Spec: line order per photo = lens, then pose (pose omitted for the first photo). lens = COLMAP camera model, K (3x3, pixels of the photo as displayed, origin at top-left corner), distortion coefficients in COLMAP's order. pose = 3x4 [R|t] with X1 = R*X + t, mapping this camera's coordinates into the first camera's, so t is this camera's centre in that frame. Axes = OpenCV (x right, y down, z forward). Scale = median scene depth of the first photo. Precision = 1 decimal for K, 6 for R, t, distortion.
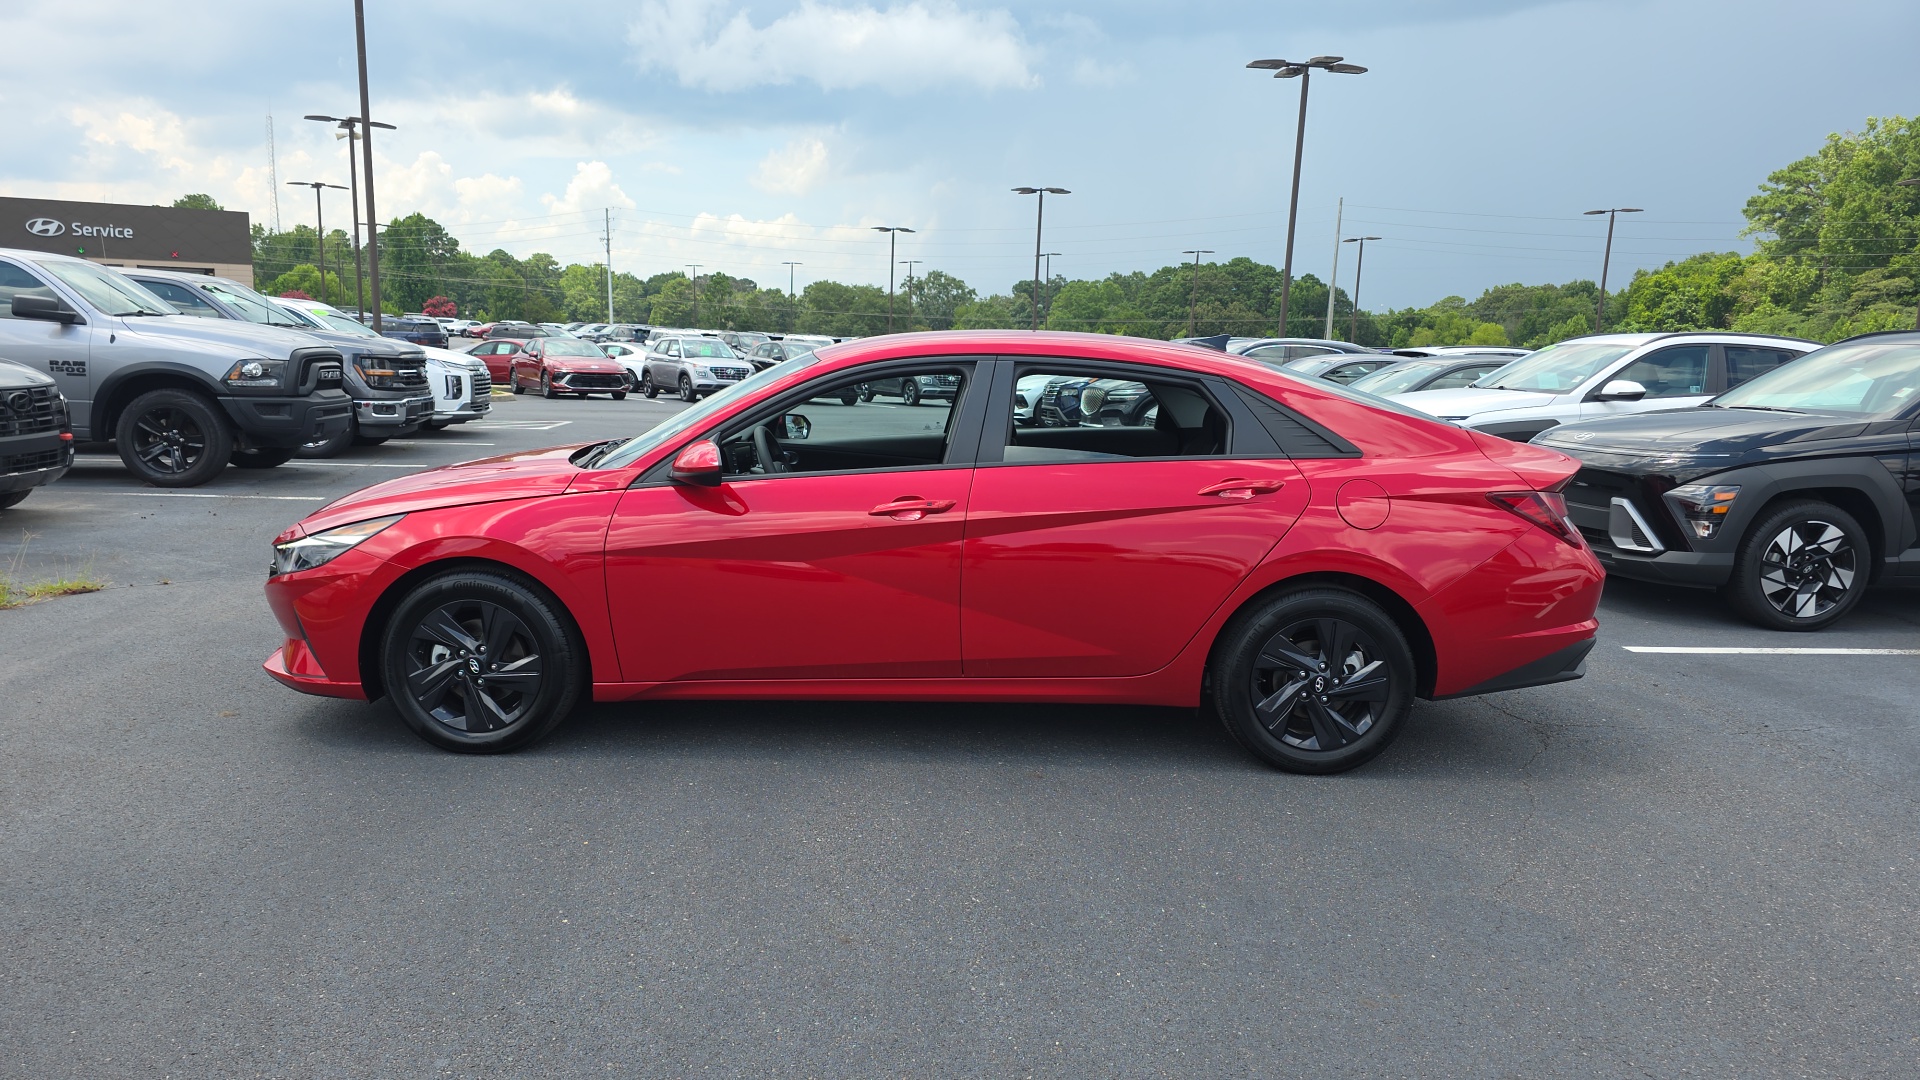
lens RADIAL K [[1360.1, 0, 962.9], [0, 1360.1, 550.7], [0, 0, 1]] dist [0.000234, -0.005155]
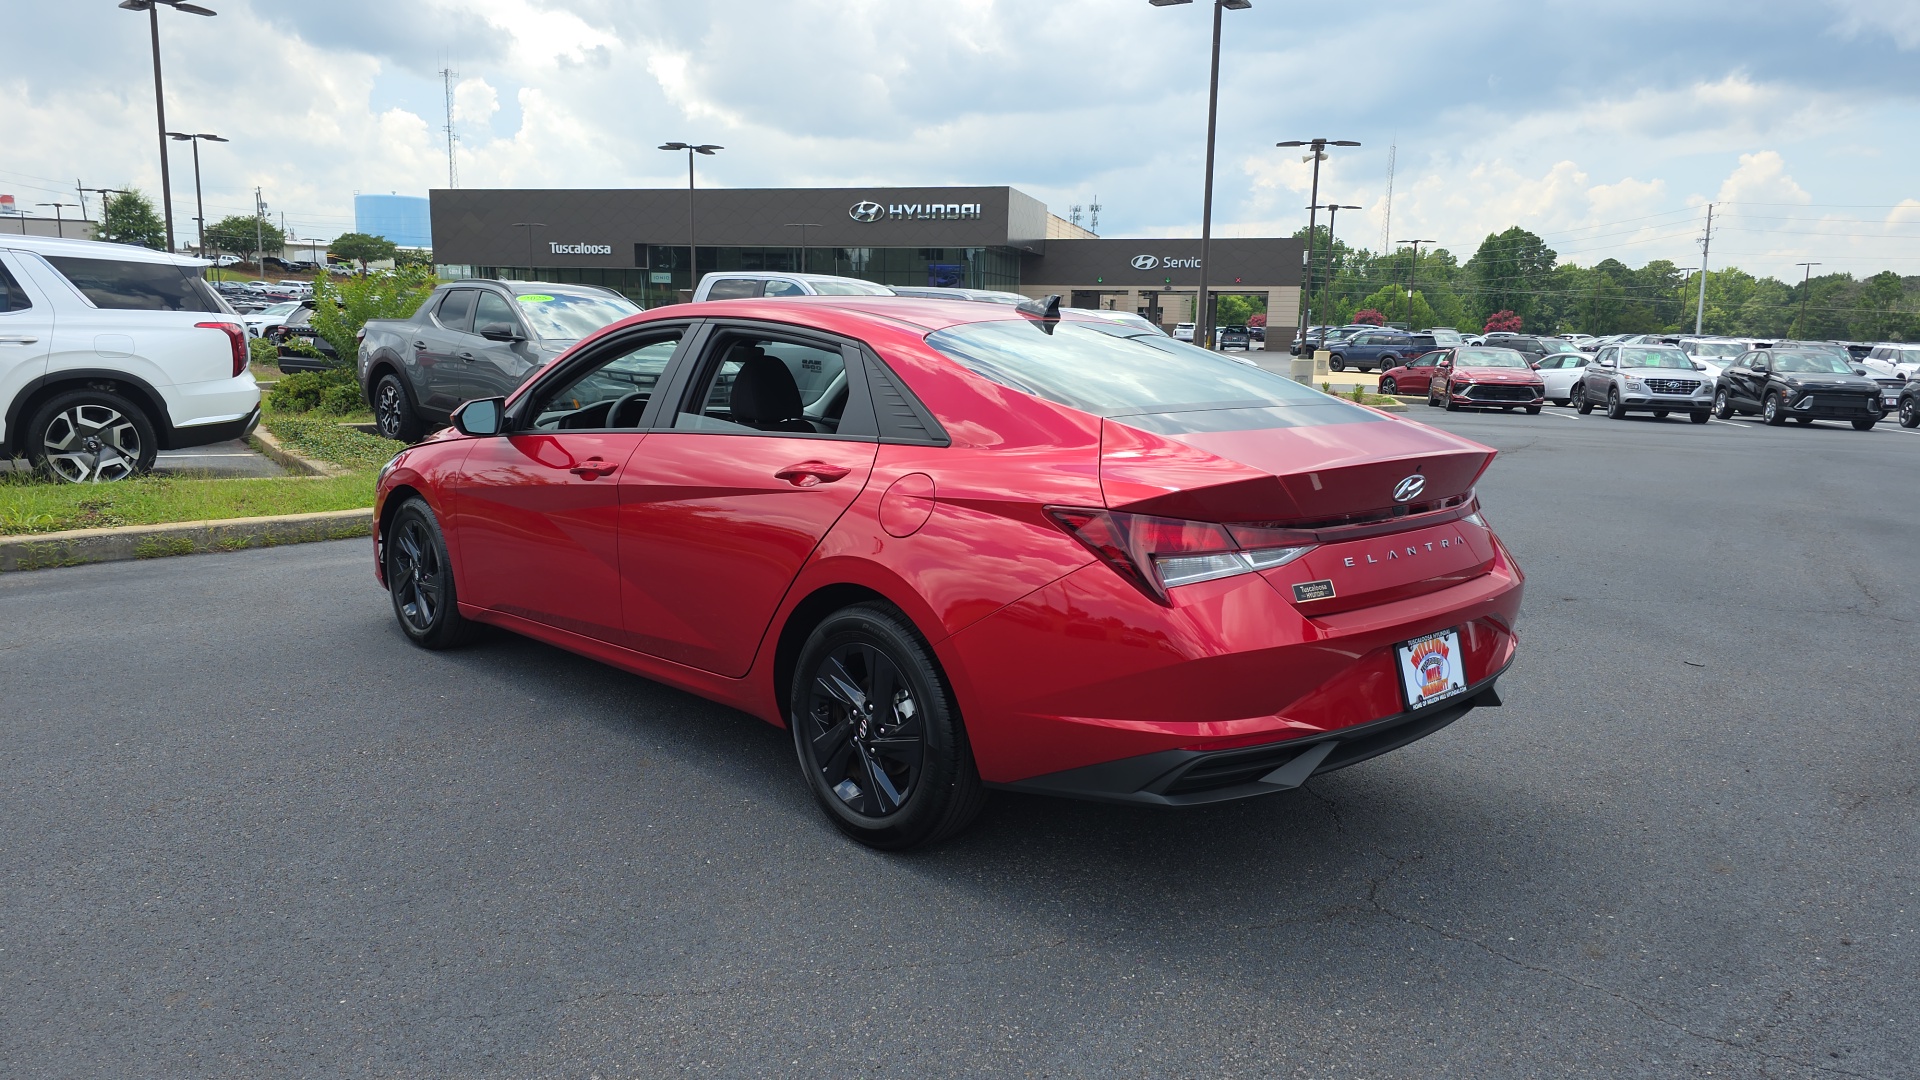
lens RADIAL K [[1320.5, 0, 956.8], [0, 1320.5, 537.8], [0, 0, 1]] dist [0.195885, -0.166810]
pose [[0.699666, 0.101449, -0.707231, 0.836842], [-0.117368, 0.992740, 0.026292, -0.037803], [0.704764, 0.064610, 0.706493, 0.493284]]
